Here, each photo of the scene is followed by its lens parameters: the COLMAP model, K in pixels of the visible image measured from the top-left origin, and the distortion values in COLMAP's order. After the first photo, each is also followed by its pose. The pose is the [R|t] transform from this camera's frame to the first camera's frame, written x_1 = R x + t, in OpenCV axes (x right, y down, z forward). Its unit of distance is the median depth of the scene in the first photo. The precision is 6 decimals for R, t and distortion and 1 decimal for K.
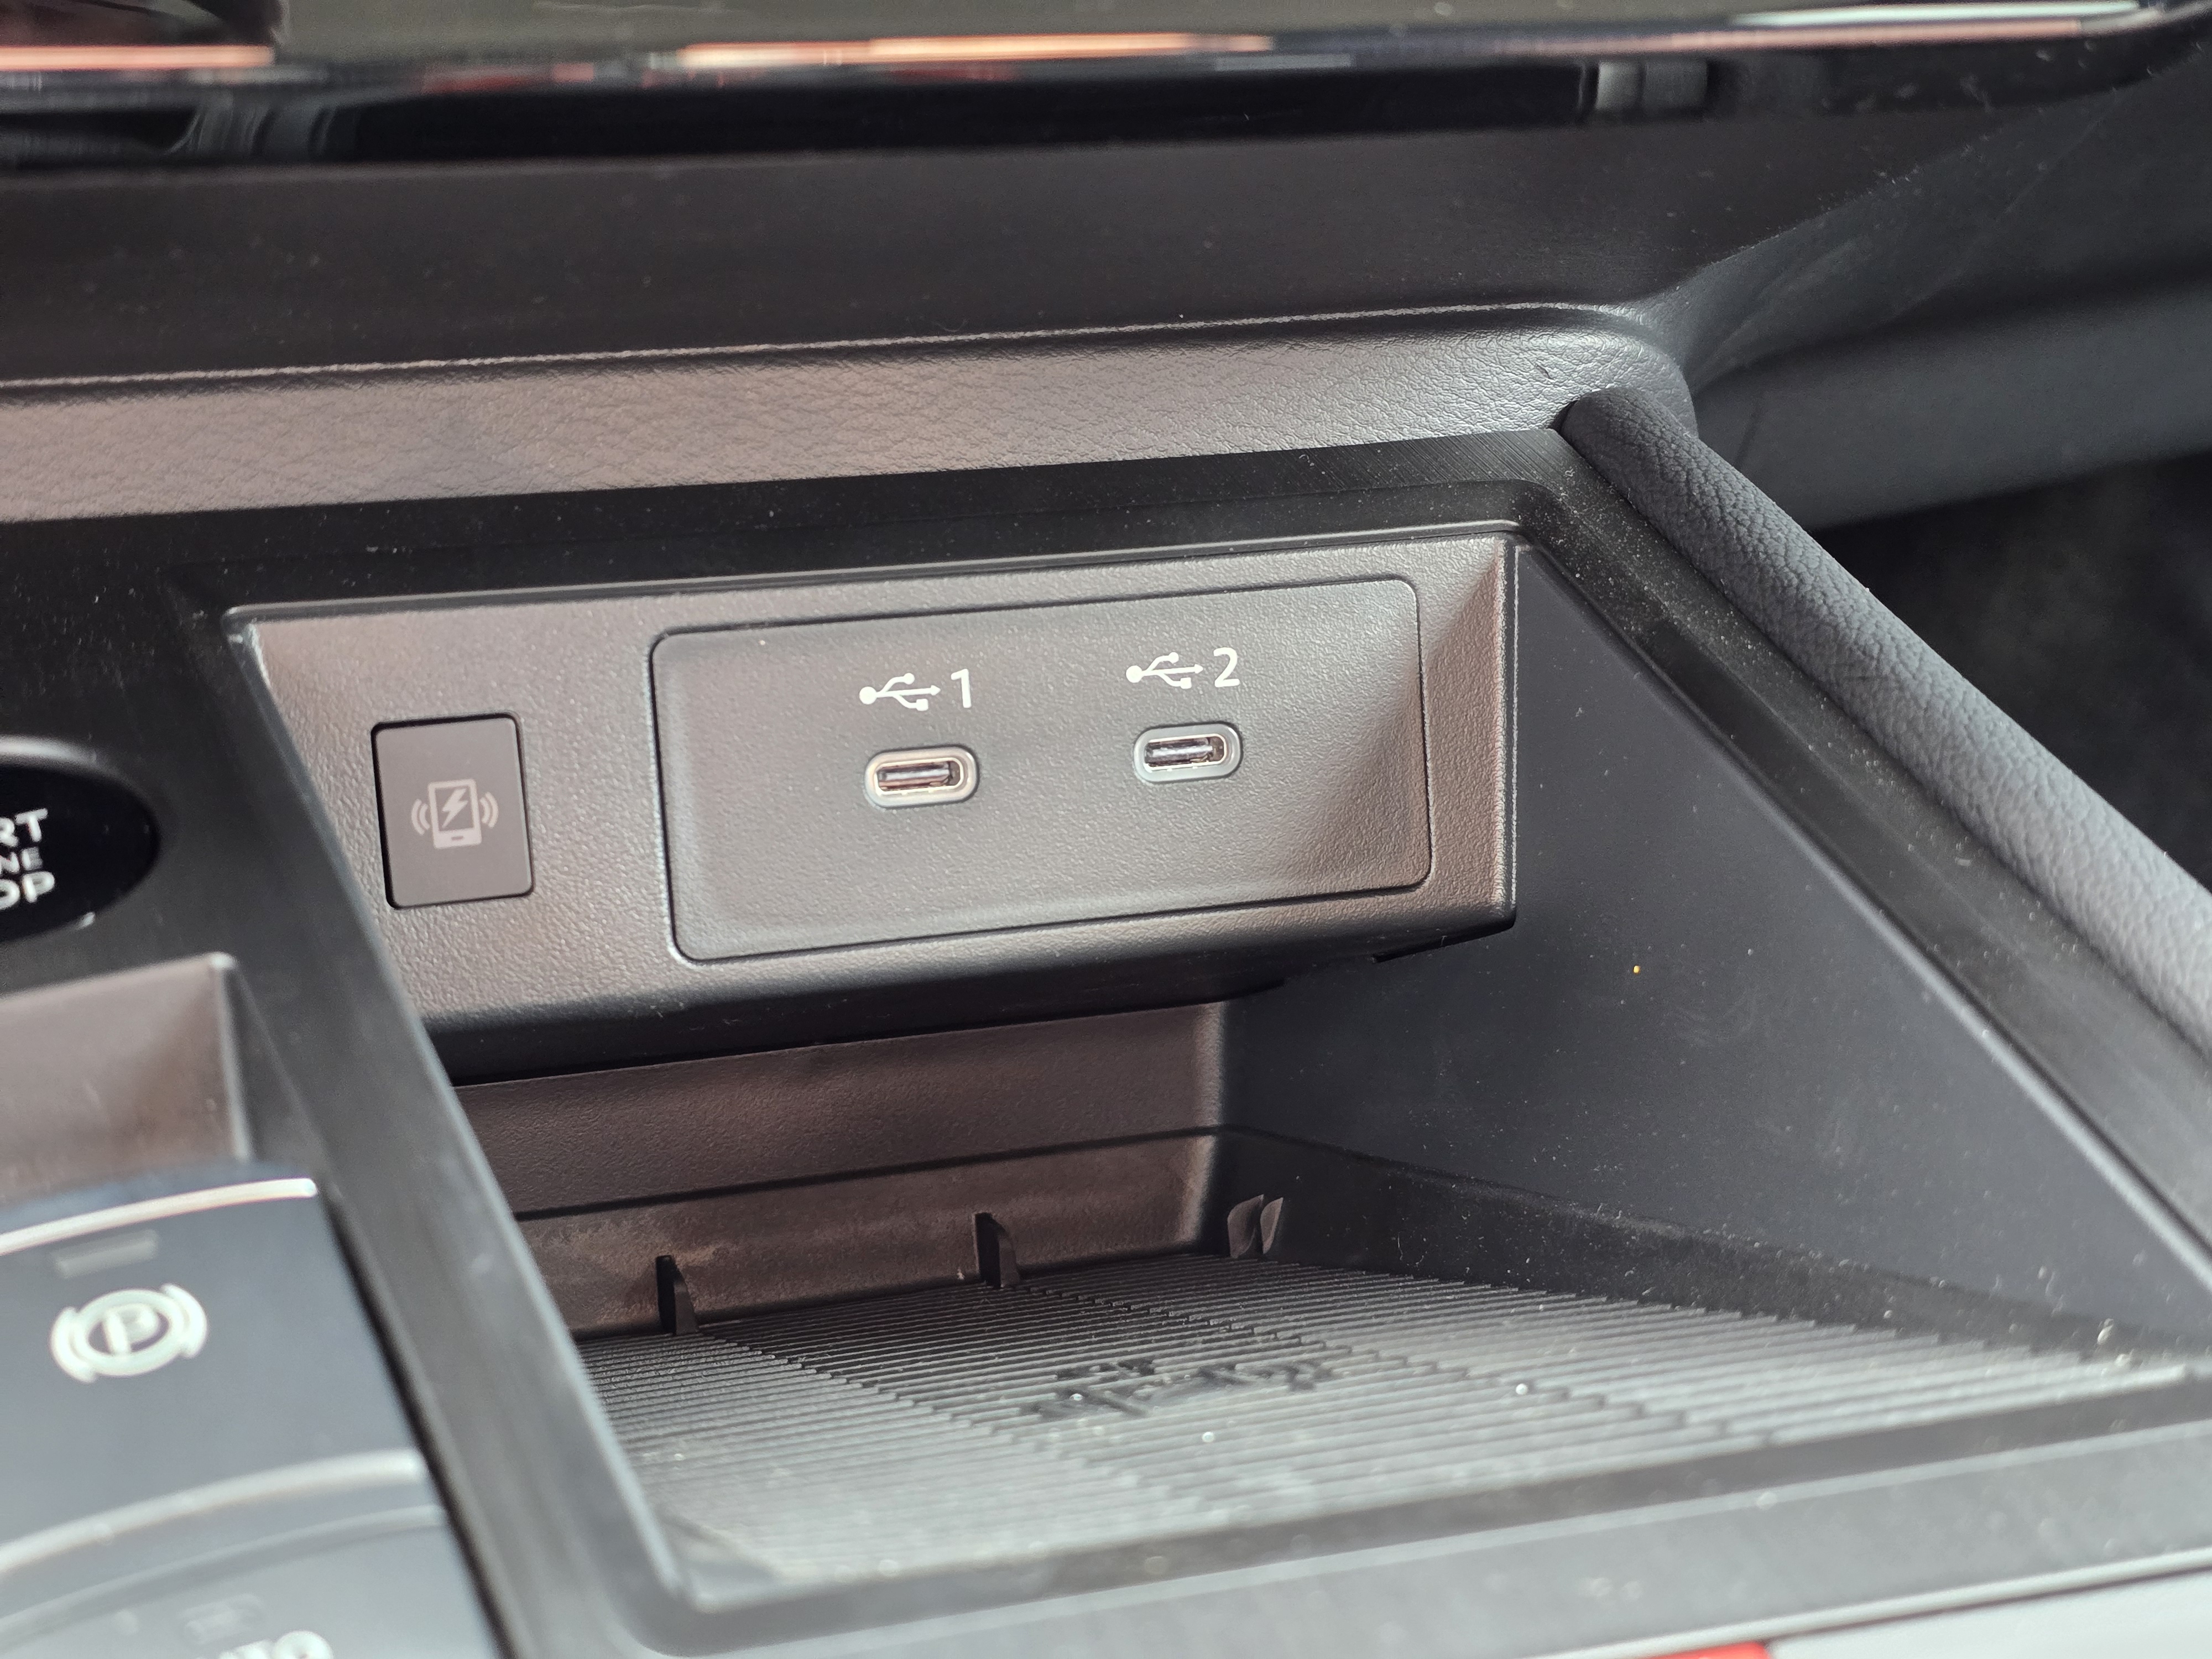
lens RADIAL K [[2968.2, 0, 1105.7], [0, 2968.2, 807.6], [0, 0, 1]] dist [0.193156, -0.719068]
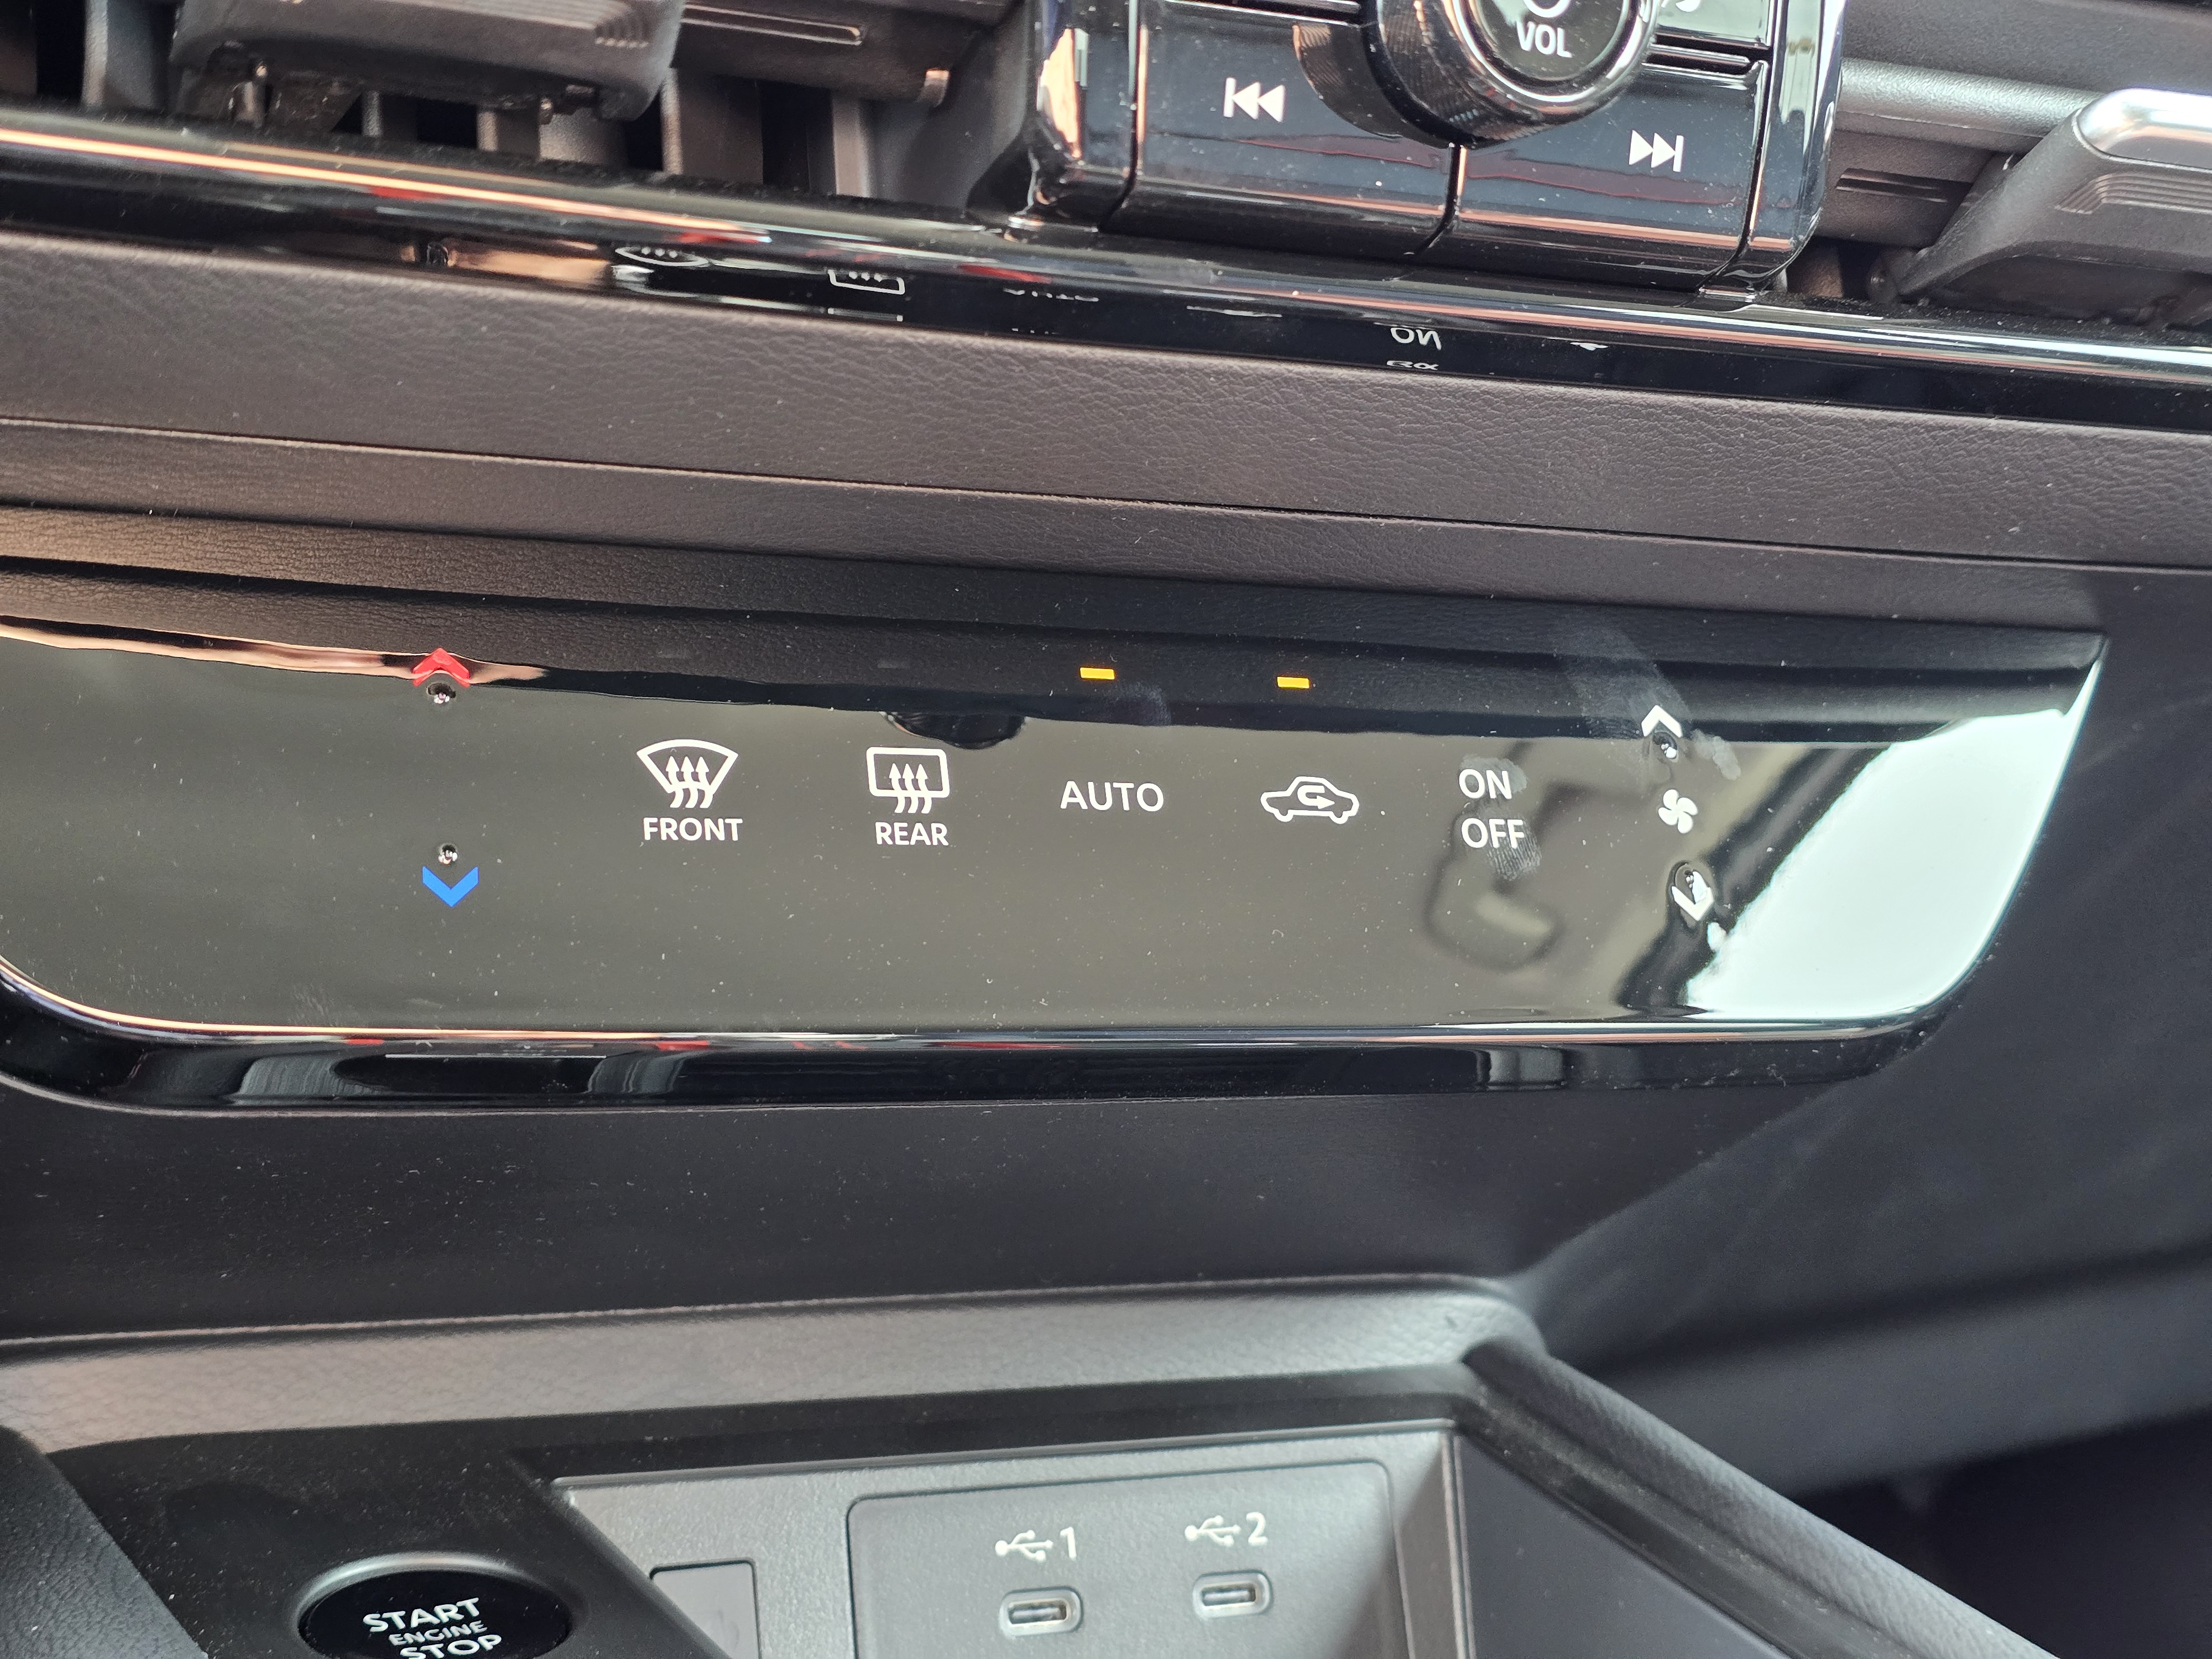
lens RADIAL K [[2968.2, 0, 1105.7], [0, 2968.2, 807.6], [0, 0, 1]] dist [0.193156, -0.719068]
pose [[0.991925, 0.004459, 0.126746, -0.210732], [0.046101, 0.918339, -0.393100, 0.192234], [-0.118149, 0.395769, 0.910718, -0.368581]]
